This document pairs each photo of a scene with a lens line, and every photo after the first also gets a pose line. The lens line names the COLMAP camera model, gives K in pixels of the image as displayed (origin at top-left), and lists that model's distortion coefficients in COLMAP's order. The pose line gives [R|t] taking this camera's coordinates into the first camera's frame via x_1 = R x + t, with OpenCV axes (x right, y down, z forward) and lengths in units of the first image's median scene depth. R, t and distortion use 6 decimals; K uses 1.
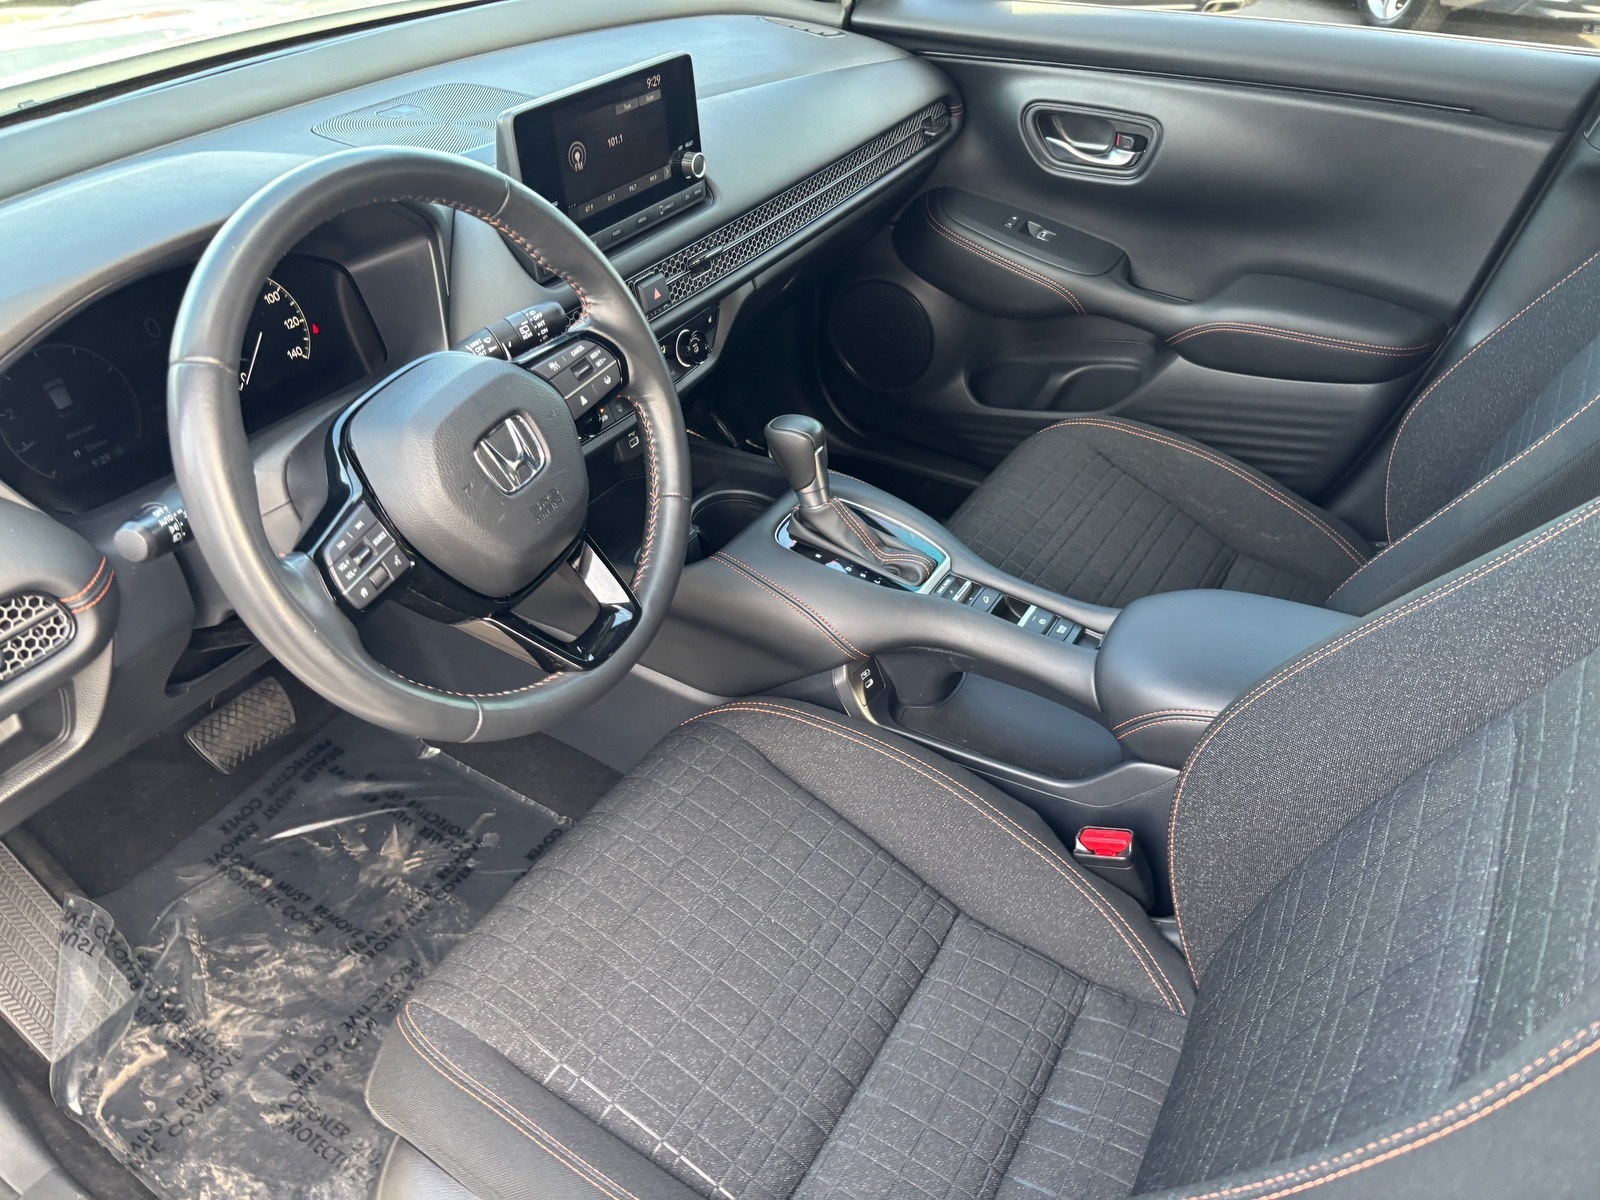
lens RADIAL K [[1216.4, 0, 793.3], [0, 1216.4, 592.4], [0, 0, 1]] dist [0.032502, -0.026979]
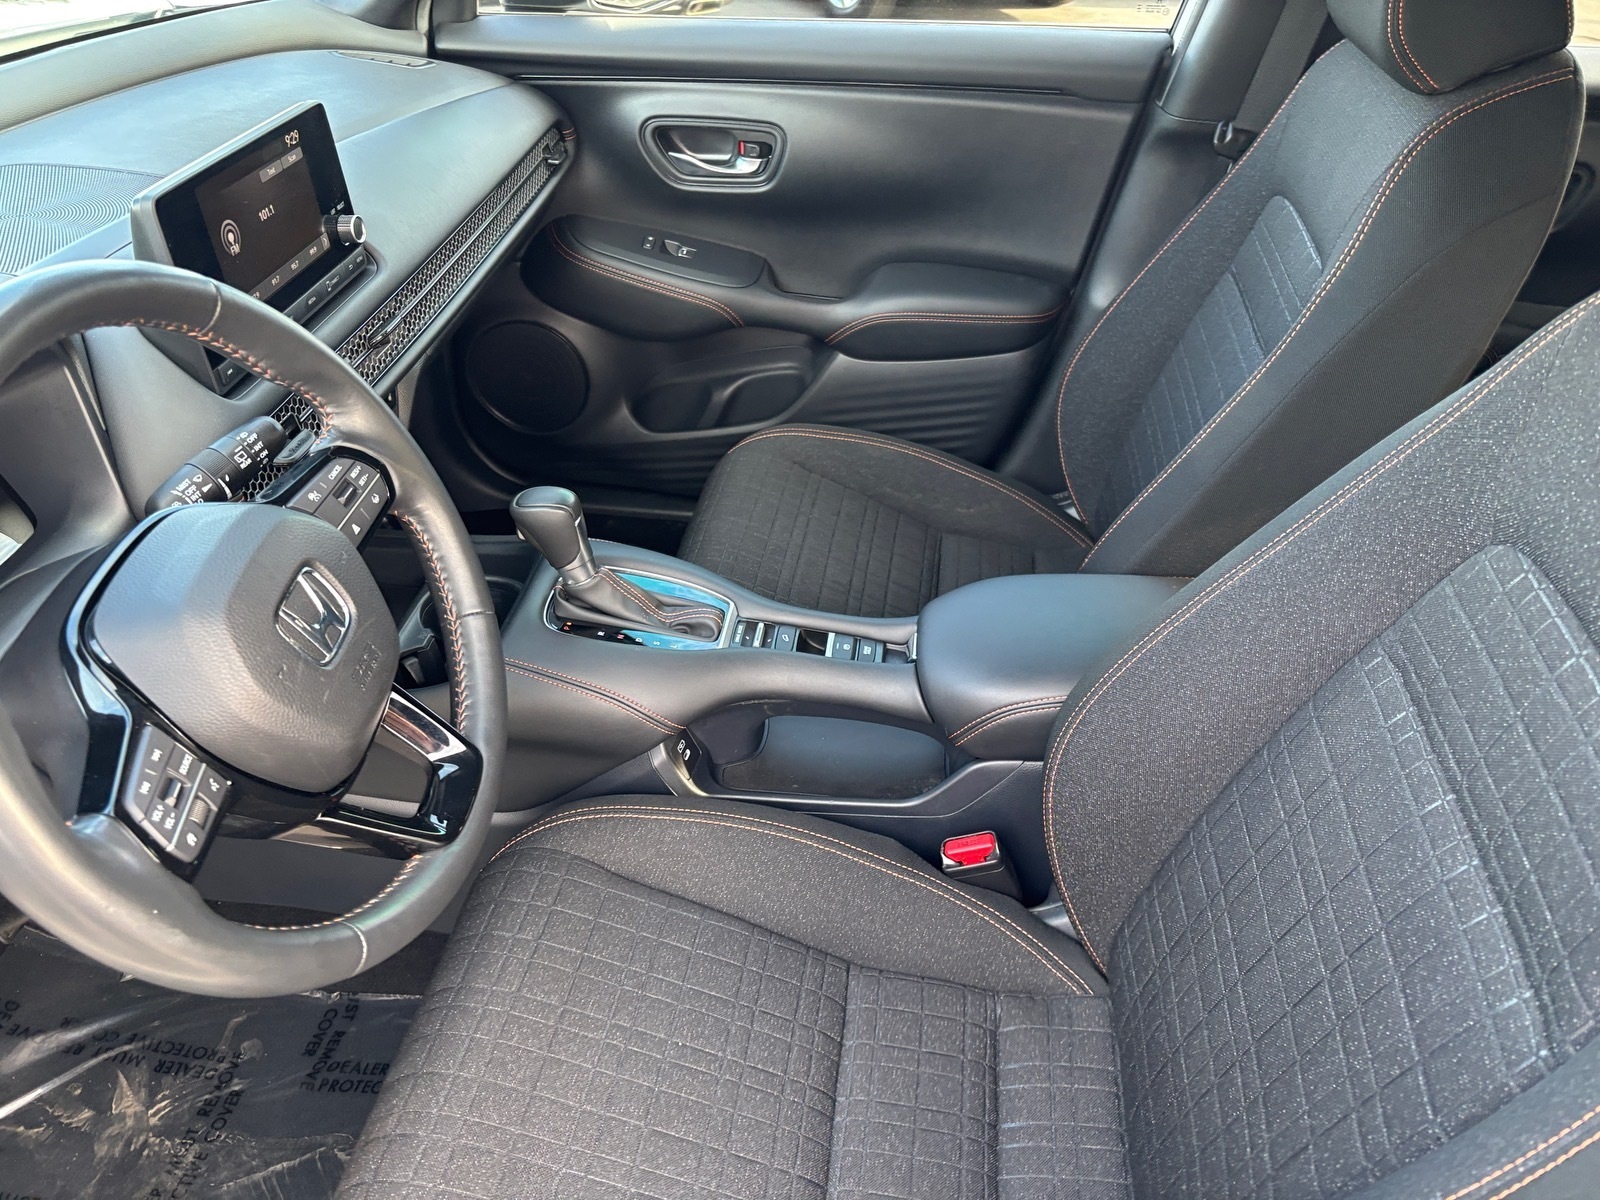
lens RADIAL K [[1217.2, 0, 800.0], [0, 1217.2, 600.0], [0, 0, 1]] dist [0.028649, -0.003010]
pose [[0.917852, -0.223084, 0.328299, -0.136177], [0.222729, 0.974092, 0.039207, -0.057229], [-0.328540, 0.037136, 0.943760, 0.084109]]
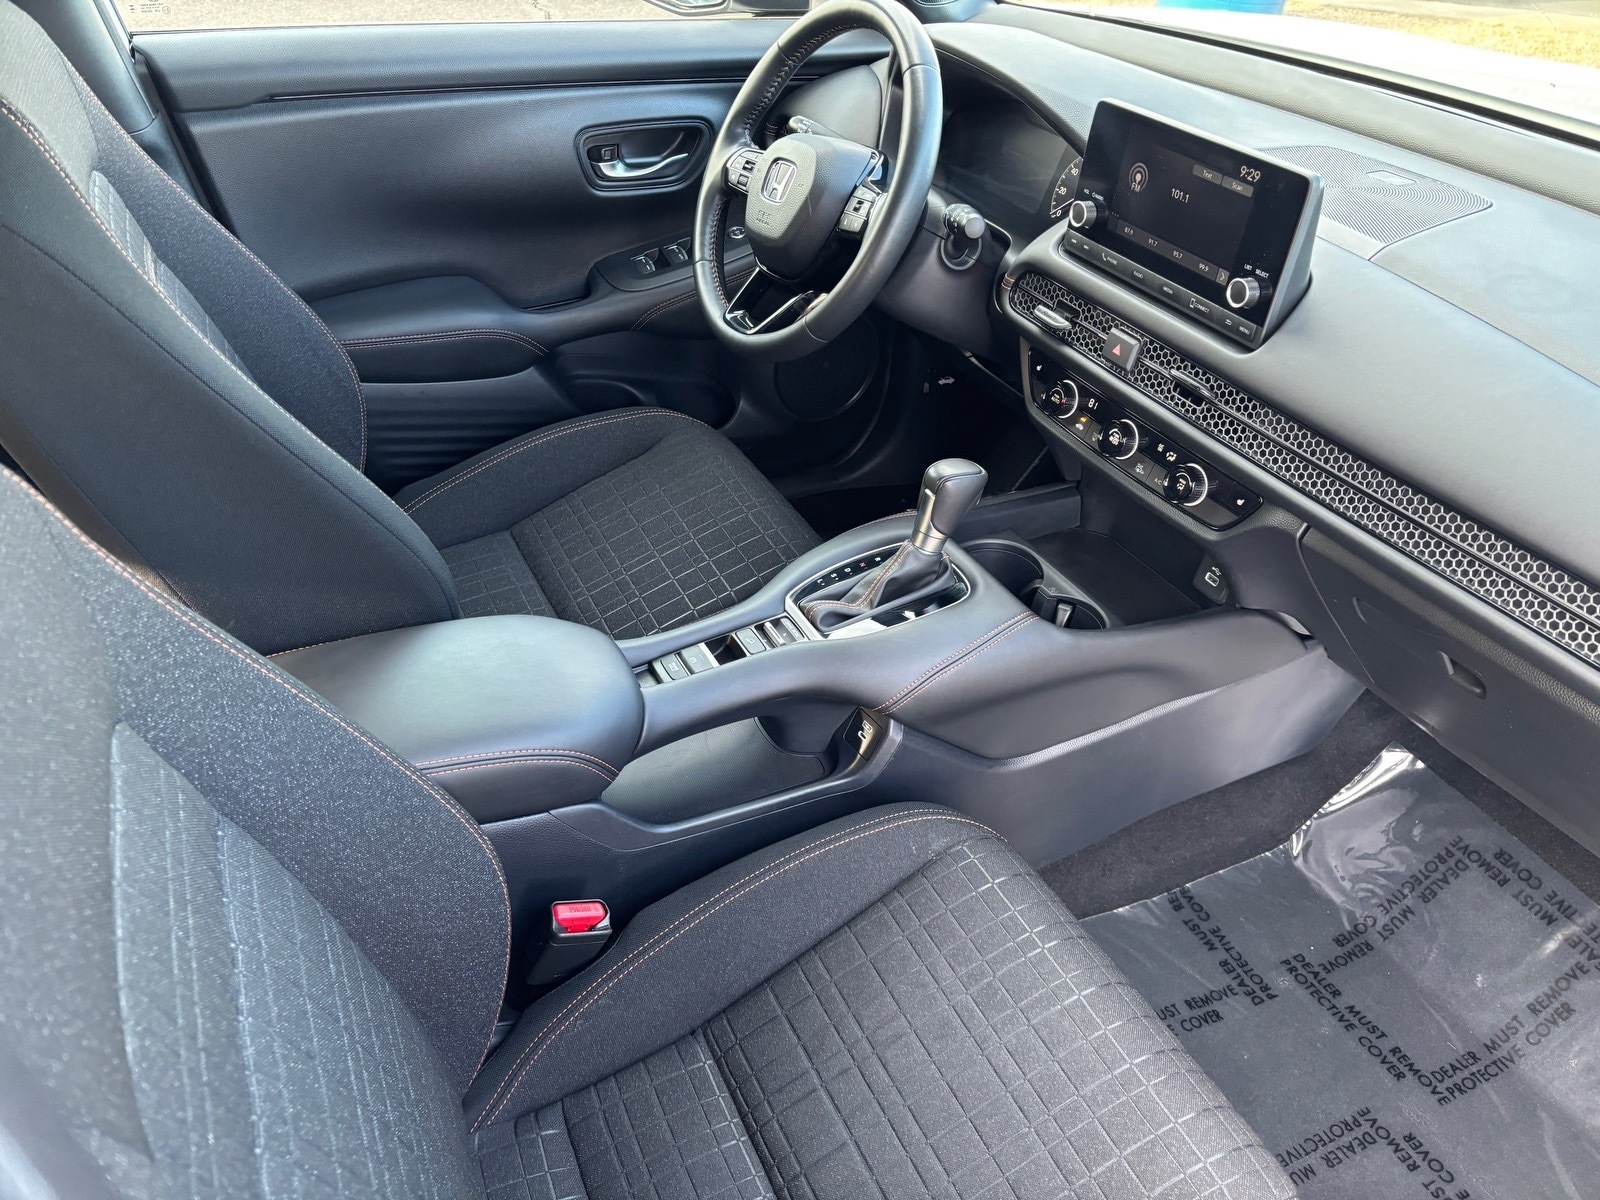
lens RADIAL K [[1217.7, 0, 807.6], [0, 1217.7, 599.2], [0, 0, 1]] dist [0.015340, 0.001859]
pose [[-0.537823, 0.461256, -0.705683, 0.777543], [-0.539251, 0.455207, 0.708516, -0.697631], [0.648040, 0.761597, 0.003912, 0.980003]]
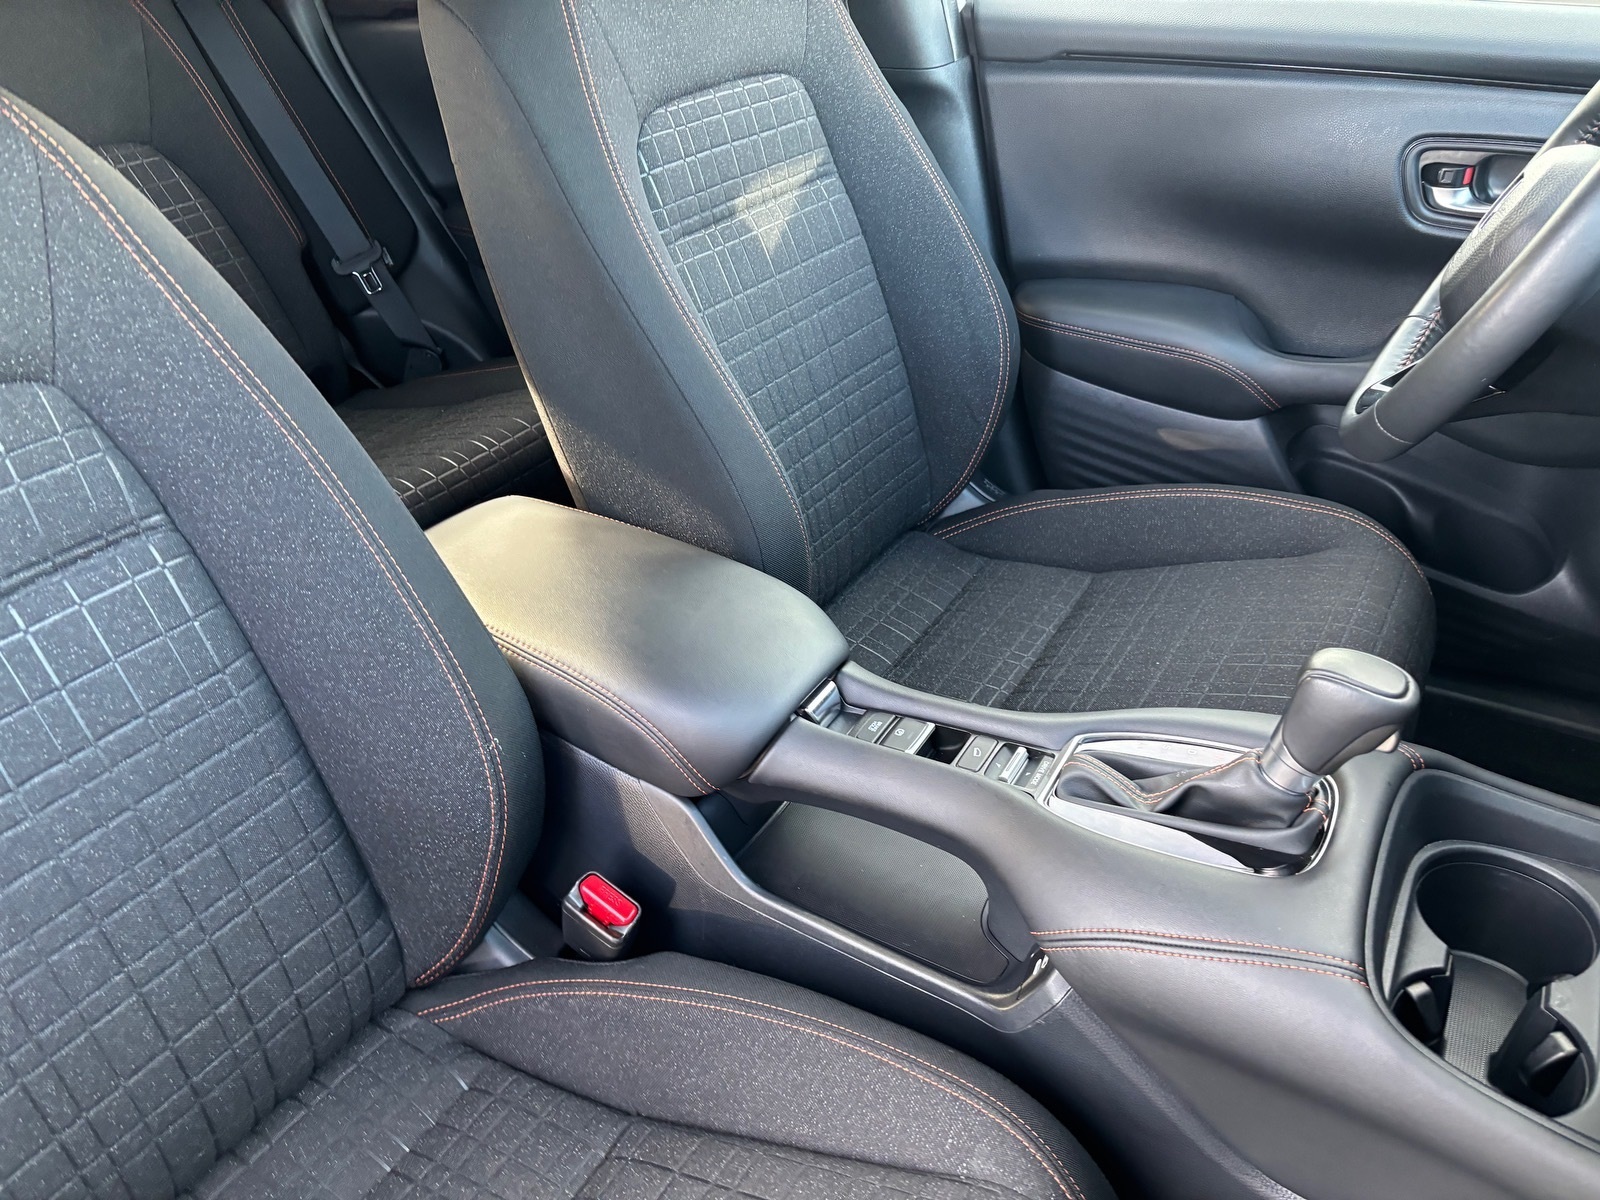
lens RADIAL K [[1217.7, 0, 807.6], [0, 1217.7, 599.2], [0, 0, 1]] dist [0.015340, 0.001859]
pose [[-0.999716, 0.021407, 0.010509, 0.240193], [0.017678, 0.369449, 0.929083, -0.658022], [0.016006, 0.929004, -0.369722, 1.149318]]
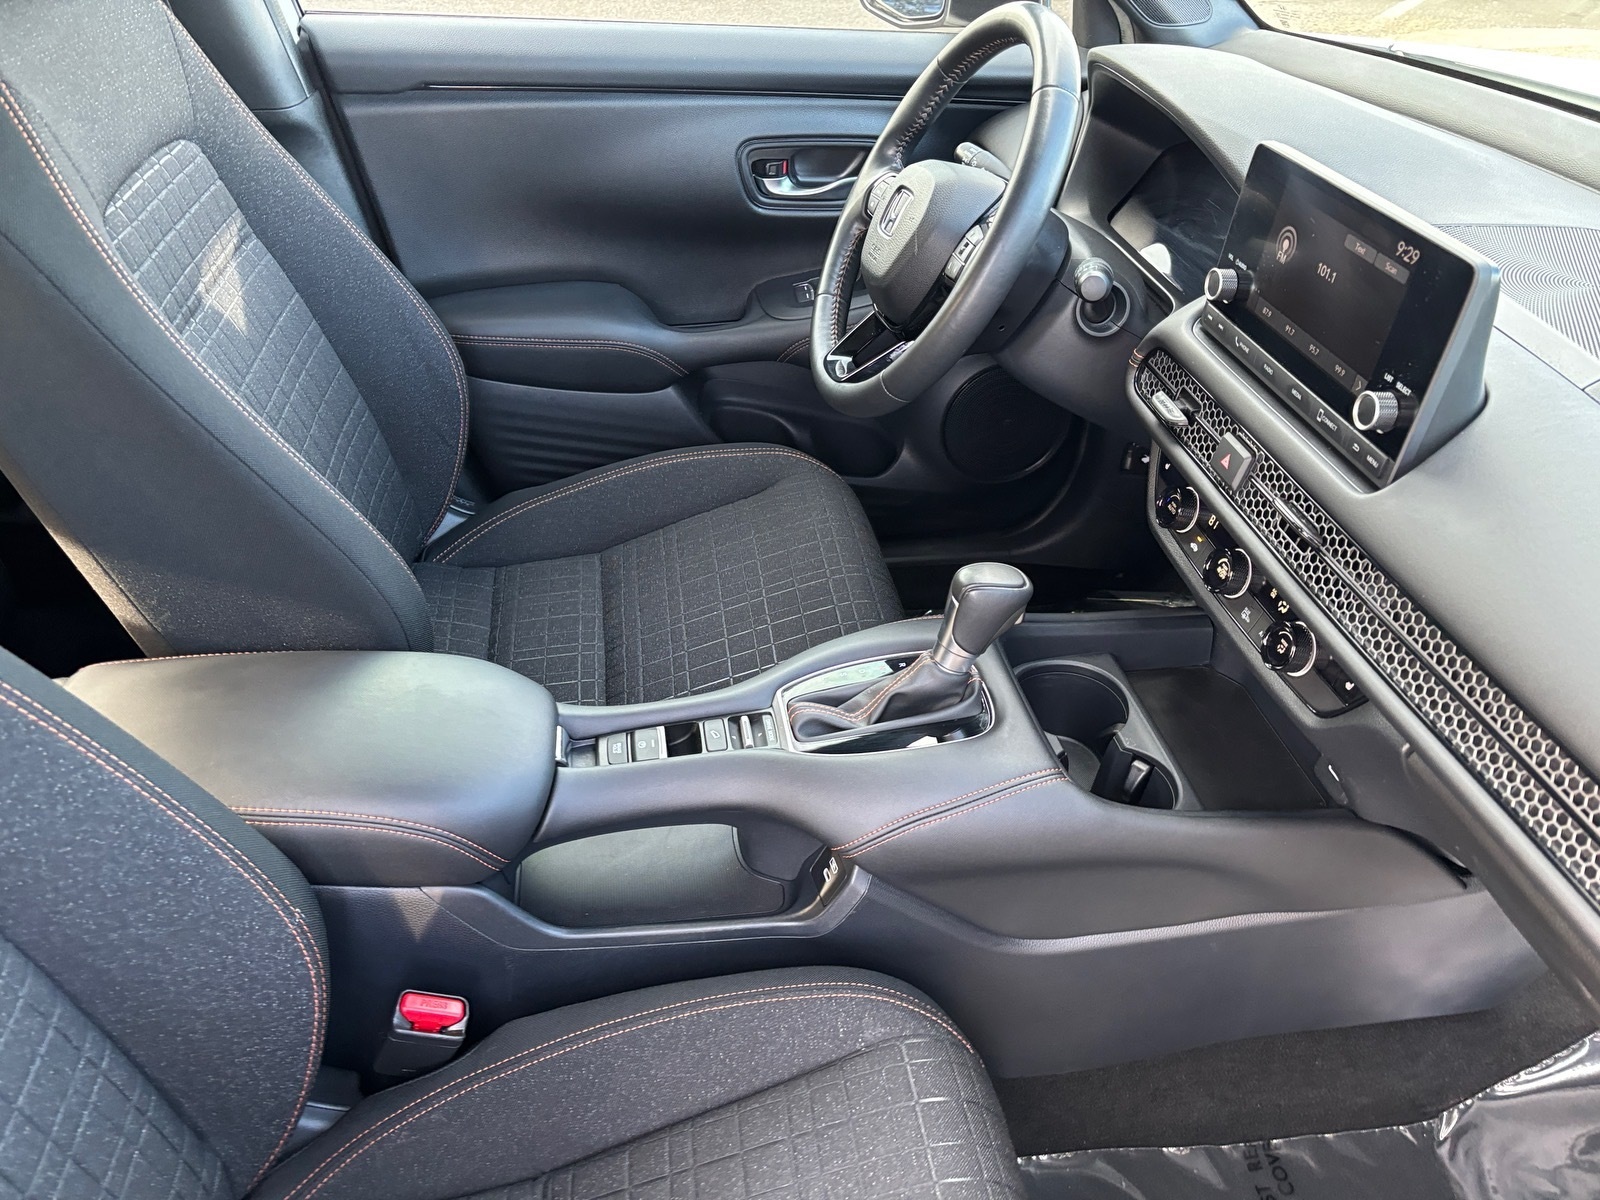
lens RADIAL K [[1216.4, 0, 793.3], [0, 1216.4, 592.4], [0, 0, 1]] dist [0.032502, -0.026979]
pose [[-0.776683, 0.328526, -0.537433, 0.514244], [-0.406232, 0.390817, 0.825977, -0.715783], [0.481392, 0.859845, -0.170083, 1.060200]]
